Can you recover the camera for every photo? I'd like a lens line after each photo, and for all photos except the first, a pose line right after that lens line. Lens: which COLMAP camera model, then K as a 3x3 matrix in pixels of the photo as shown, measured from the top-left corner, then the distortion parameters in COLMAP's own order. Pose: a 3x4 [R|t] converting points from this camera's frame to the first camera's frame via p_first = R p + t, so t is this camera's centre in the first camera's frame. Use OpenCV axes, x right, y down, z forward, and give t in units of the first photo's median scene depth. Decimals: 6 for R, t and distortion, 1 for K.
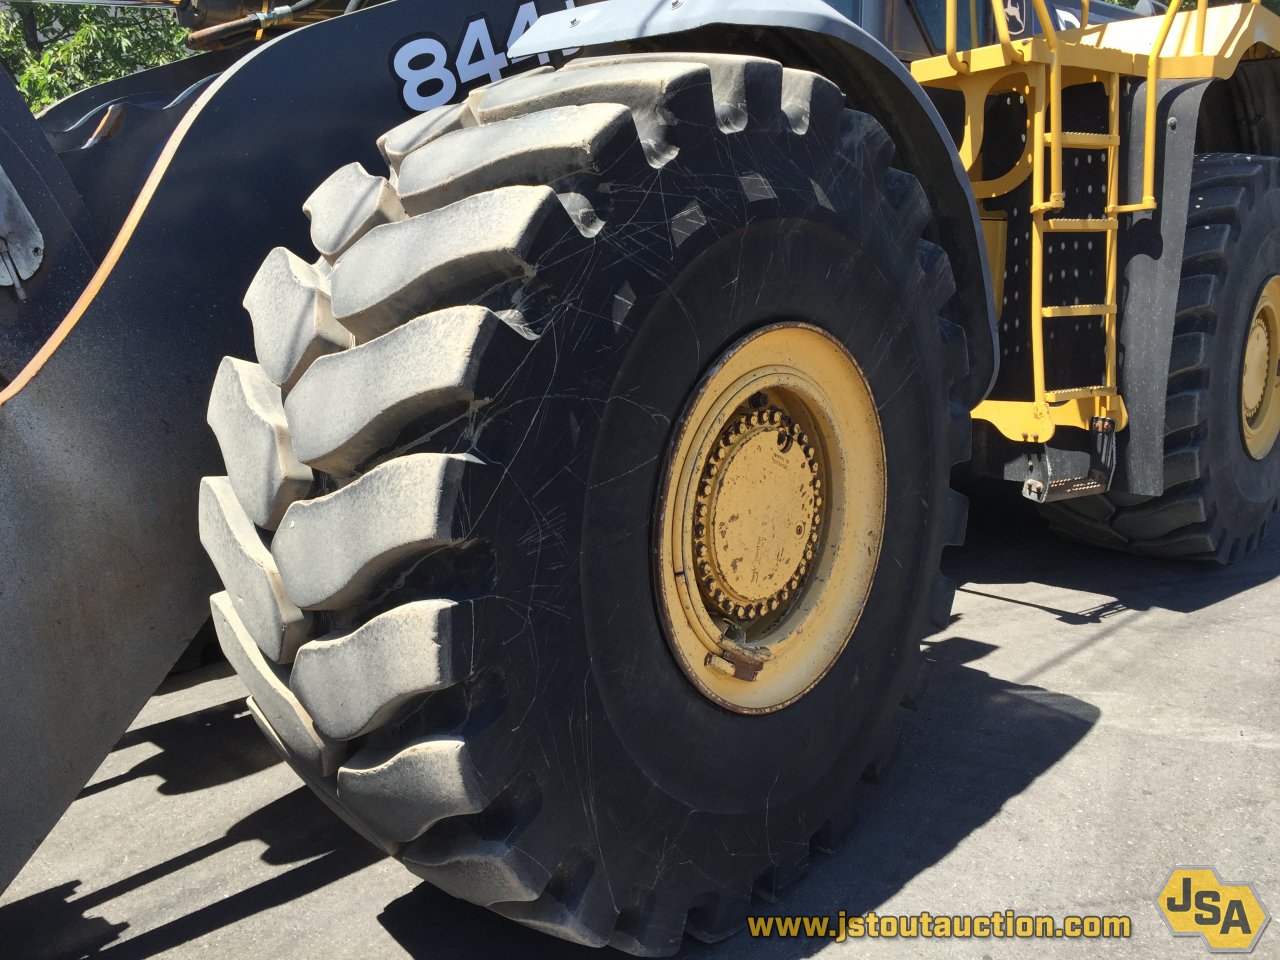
lens RADIAL K [[1104.3, 0, 640.7], [0, 1104.3, 492.4], [0, 0, 1]] dist [0.093665, -0.129428]
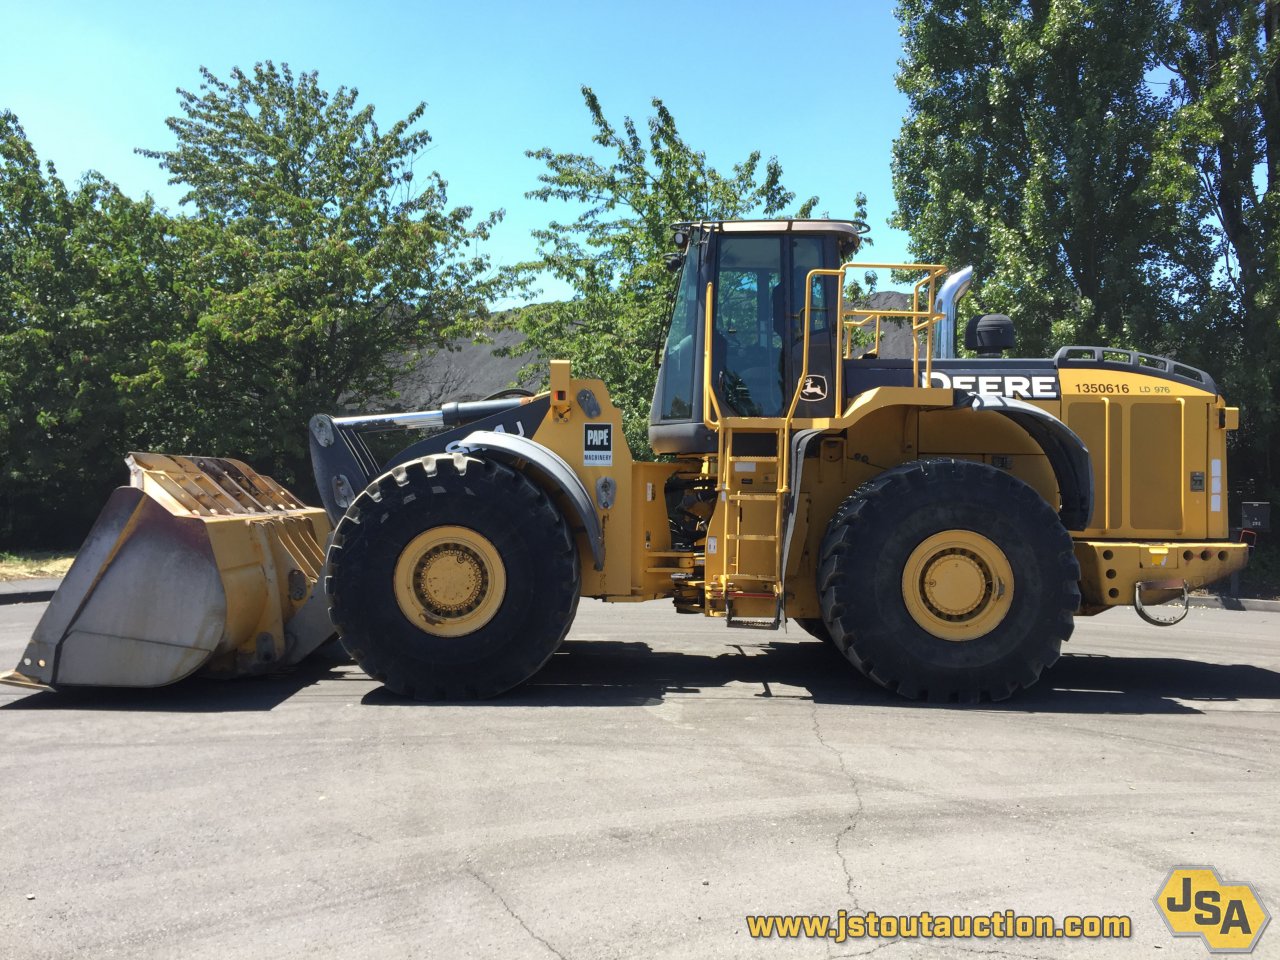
lens RADIAL K [[1101.0, 0, 622.1], [0, 1101.0, 480.9], [0, 0, 1]] dist [0.099793, -0.153061]
pose [[0.670118, 0.021333, -0.741948, 2.579064], [-0.172133, 0.976803, -0.127383, 0.054895], [0.722019, 0.213076, 0.658245, -0.810387]]
